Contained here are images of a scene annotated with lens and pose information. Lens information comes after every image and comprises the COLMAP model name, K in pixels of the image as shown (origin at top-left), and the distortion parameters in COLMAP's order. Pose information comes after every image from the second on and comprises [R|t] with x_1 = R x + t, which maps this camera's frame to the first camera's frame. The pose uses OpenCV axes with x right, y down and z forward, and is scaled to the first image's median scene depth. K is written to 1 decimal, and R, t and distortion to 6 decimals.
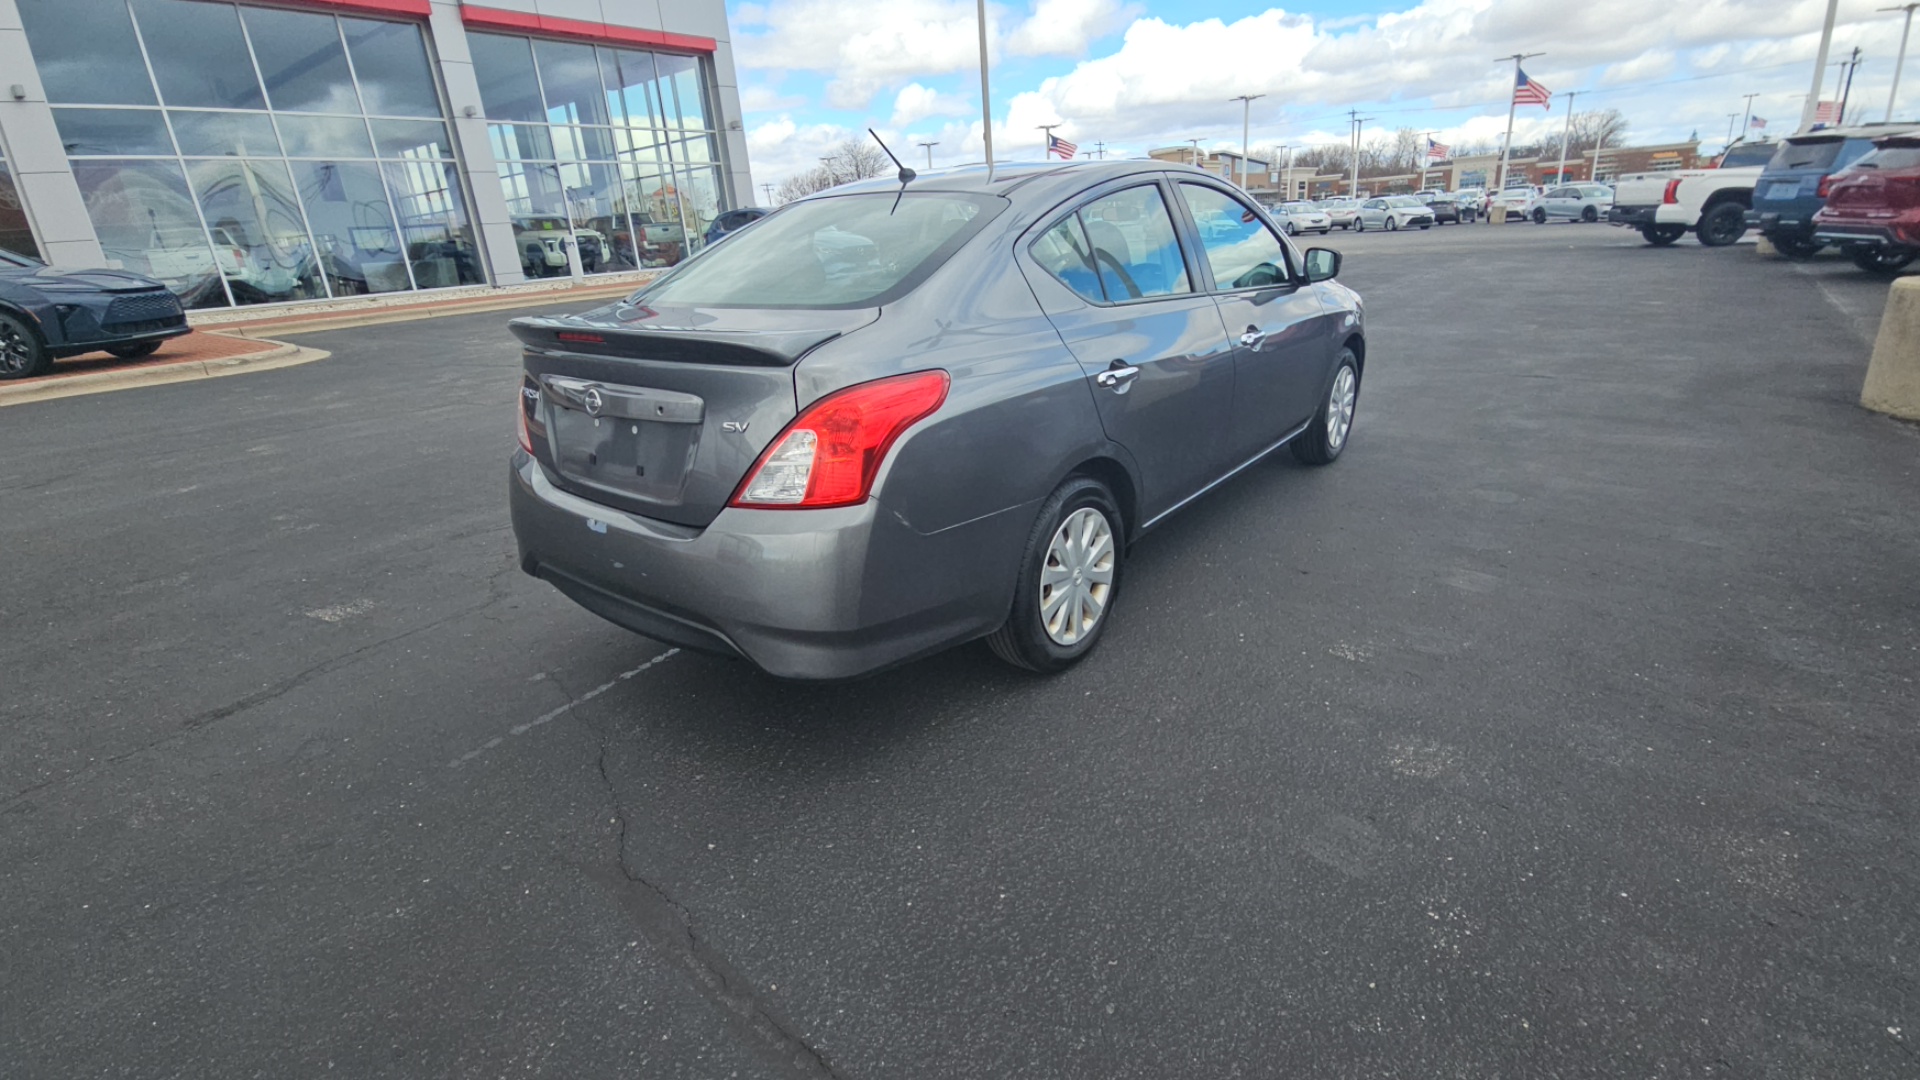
lens RADIAL K [[851.8, 0, 980.4], [0, 851.8, 537.4], [0, 0, 1]] dist [0.007982, -0.007312]
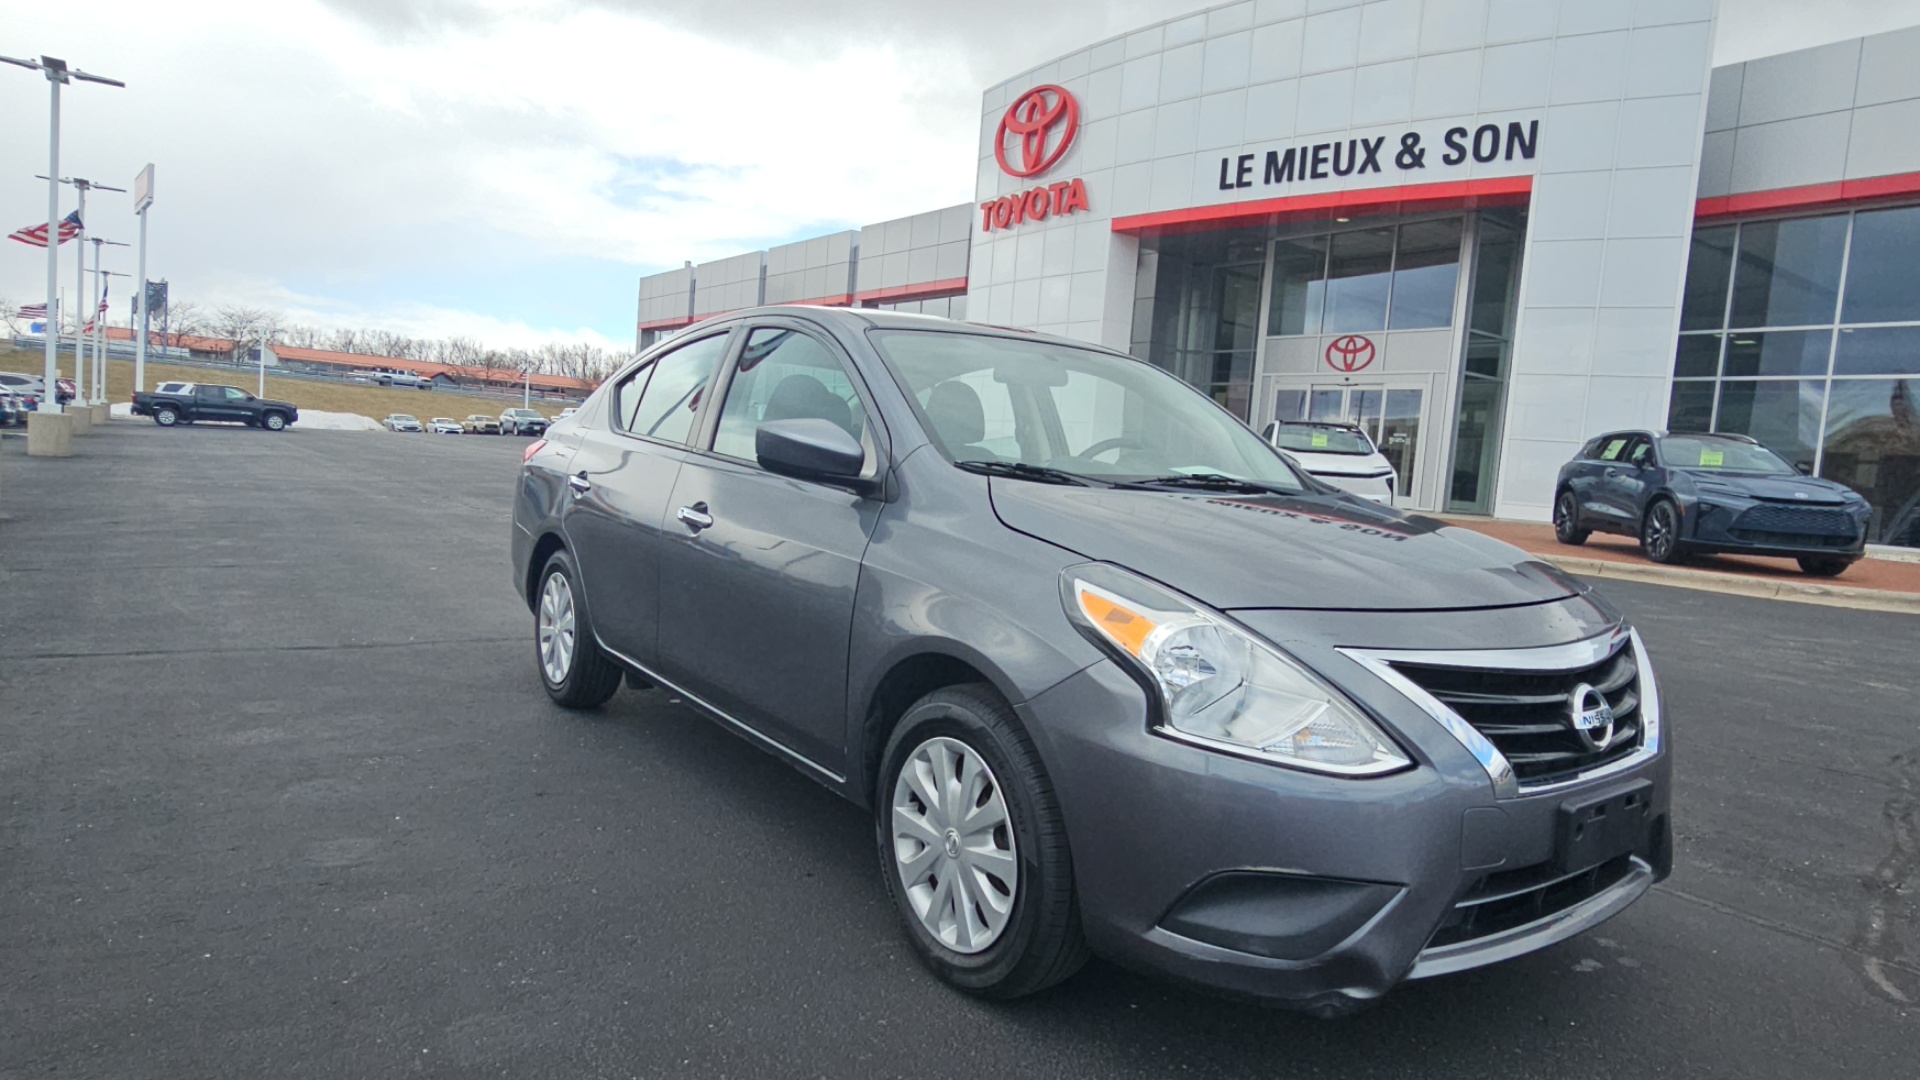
lens RADIAL K [[1112.1, 0, 985.9], [0, 1112.1, 557.5], [0, 0, 1]] dist [0.002924, -0.002487]
pose [[-0.263502, 0.131054, -0.955715, 0.131532], [-0.383391, 0.894894, 0.228419, -0.058194], [0.885199, 0.426602, -0.185562, 0.158385]]
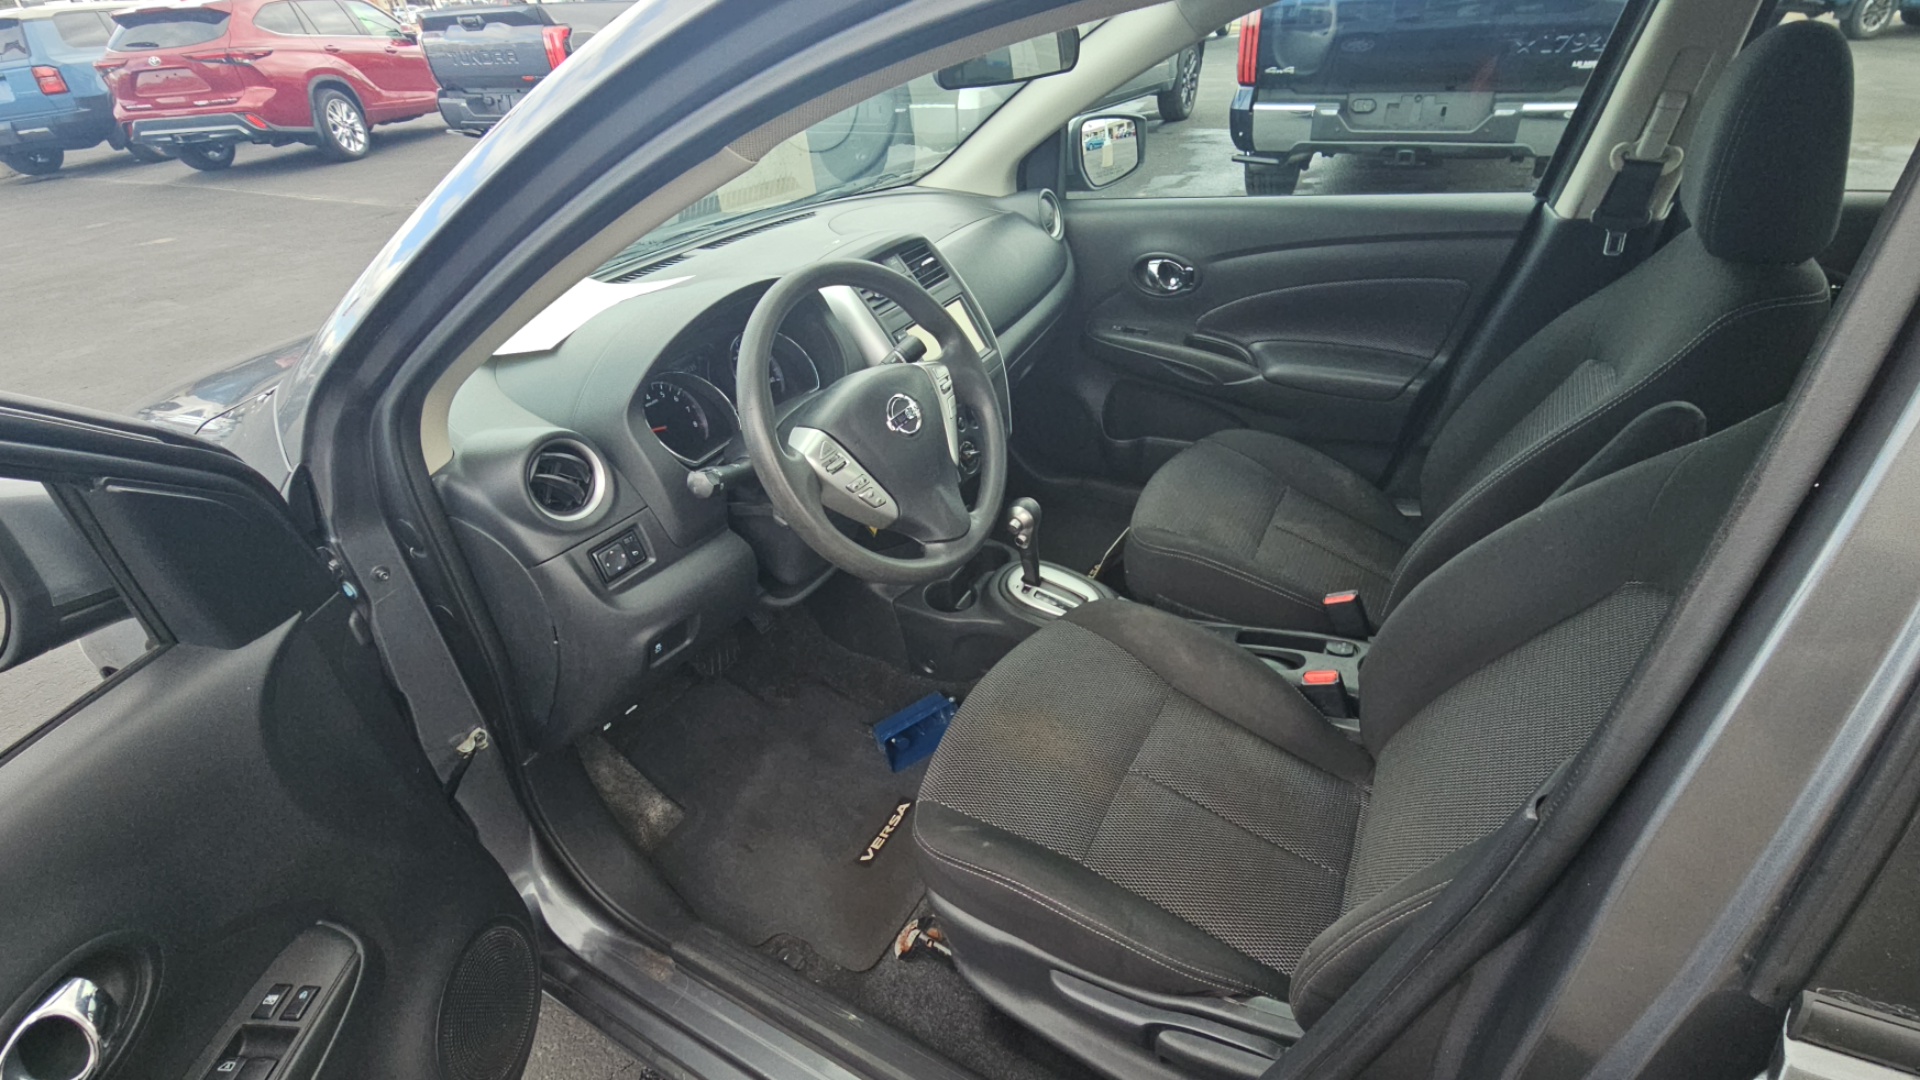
lens RADIAL K [[851.8, 0, 981.1], [0, 851.8, 548.2], [0, 0, 1]] dist [0.007982, -0.007312]
pose [[-0.154709, -0.494279, 0.855426, -0.015639], [0.409811, 0.755740, 0.510796, -0.053075], [-0.898955, 0.429588, 0.085641, 0.140087]]
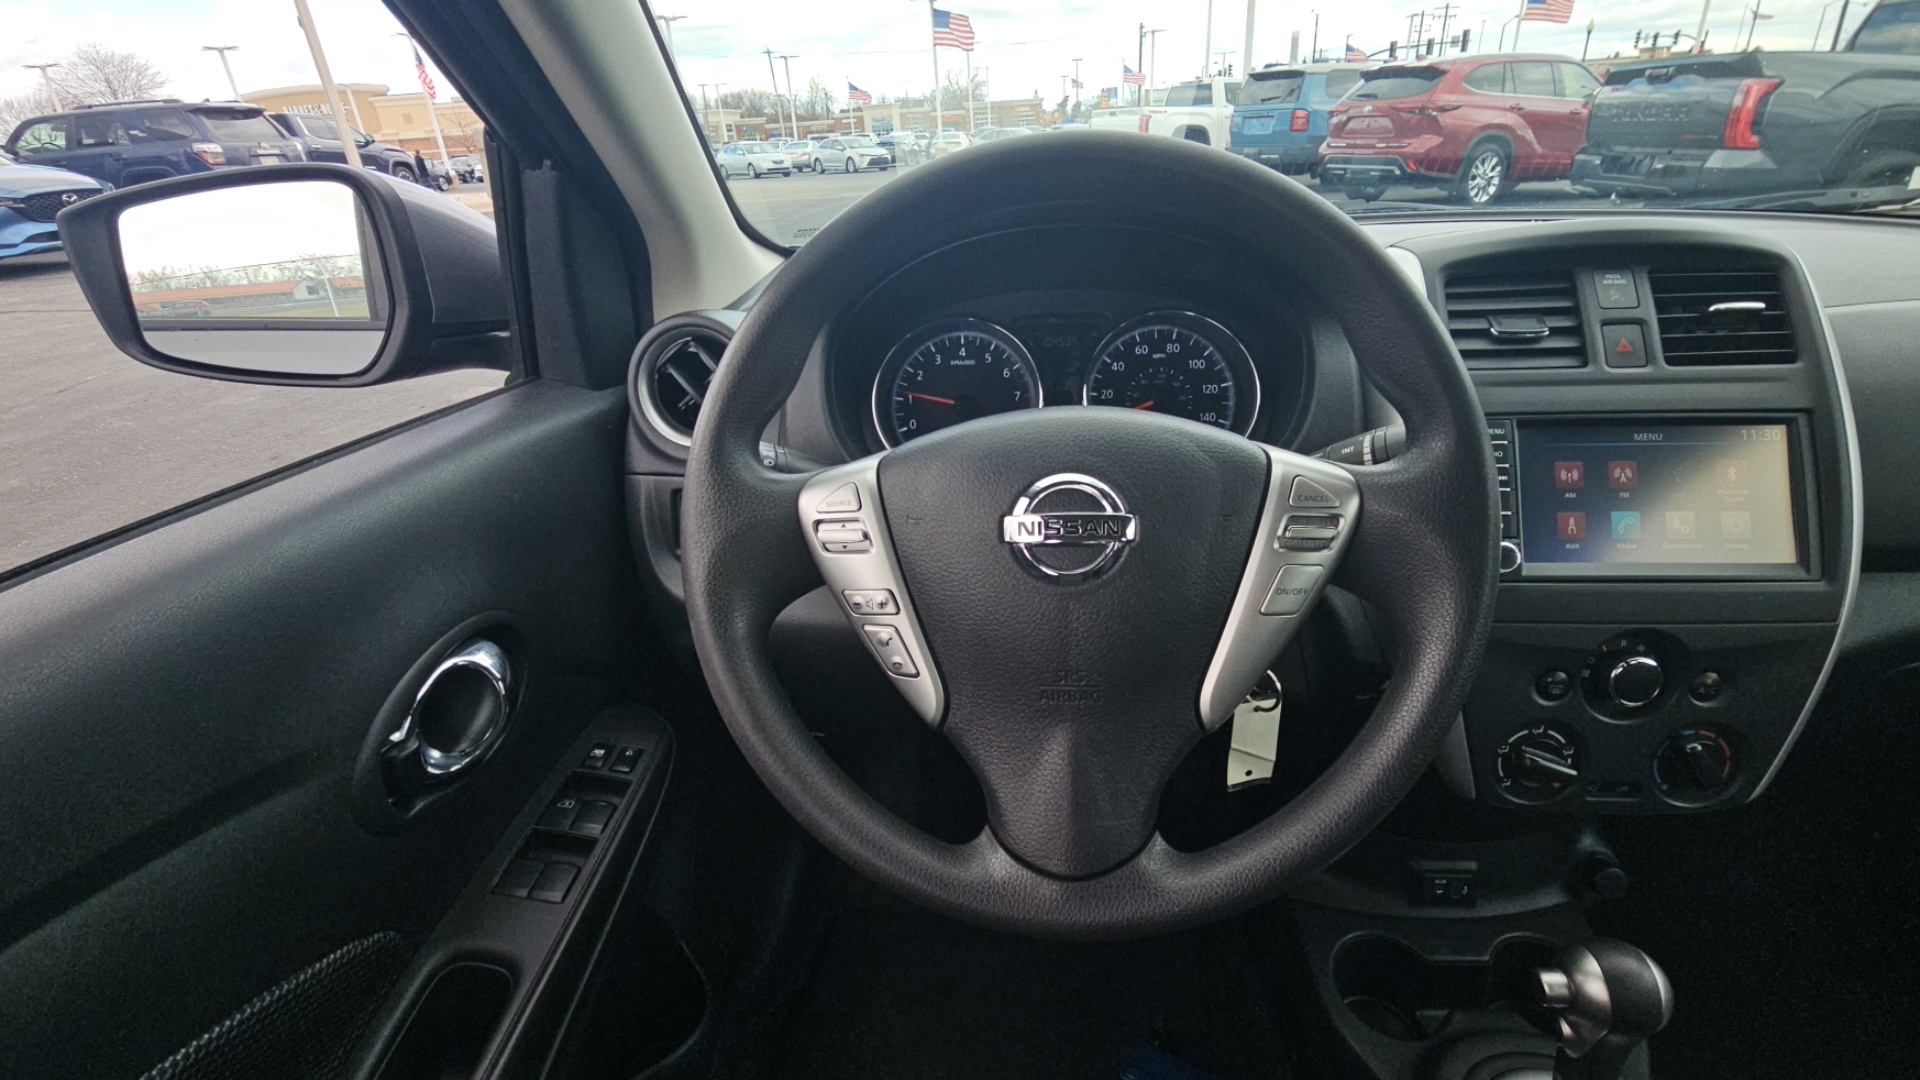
lens RADIAL K [[851.8, 0, 976.3], [0, 851.8, 550.0], [0, 0, 1]] dist [0.007982, -0.007312]
pose [[0.828690, -0.226944, 0.511635, 0.005999], [0.191550, 0.973904, 0.121739, -0.043470], [-0.525911, -0.002880, 0.850535, 0.133478]]
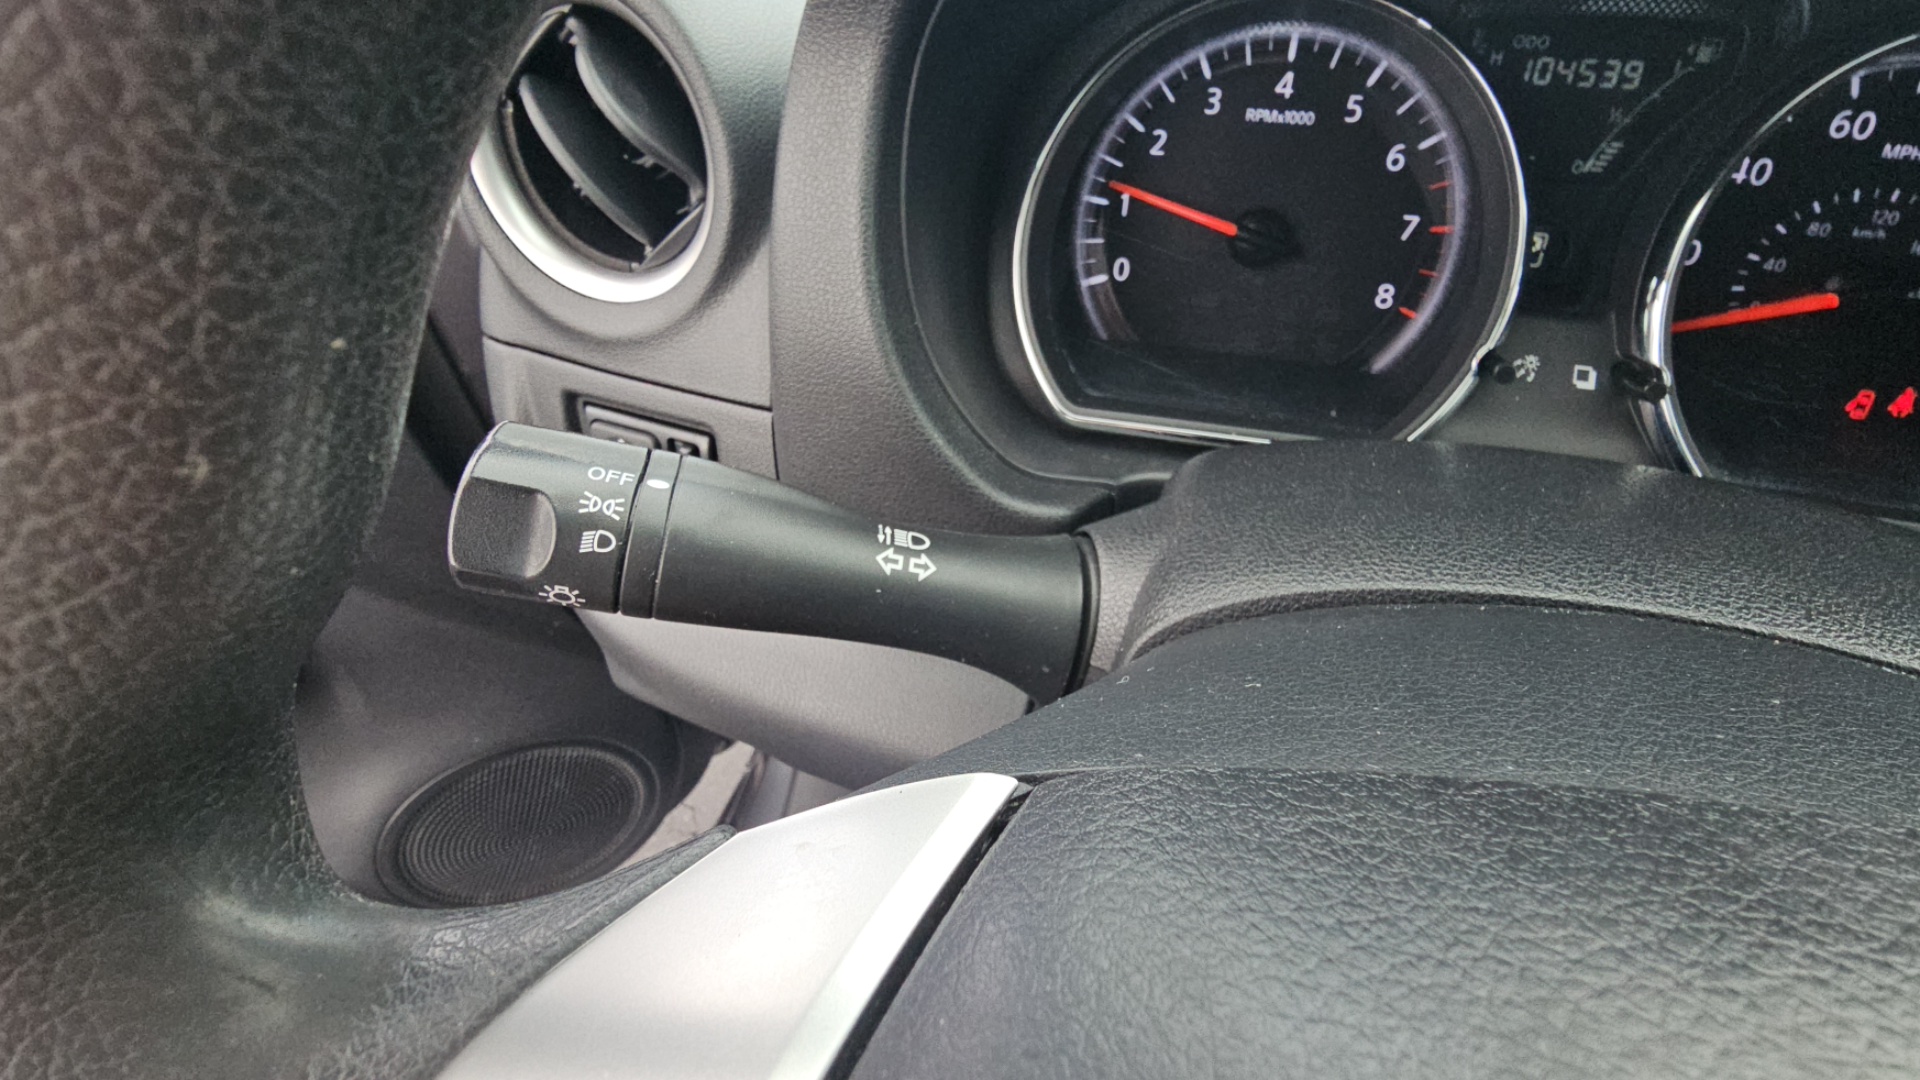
lens RADIAL K [[851.8, 0, 976.4], [0, 851.8, 543.6], [0, 0, 1]] dist [0.007982, -0.007312]
pose [[0.941215, -0.239424, 0.238306, 0.012268], [0.118944, 0.895162, 0.429579, -0.045749], [-0.316174, -0.375981, 0.871018, 0.144438]]
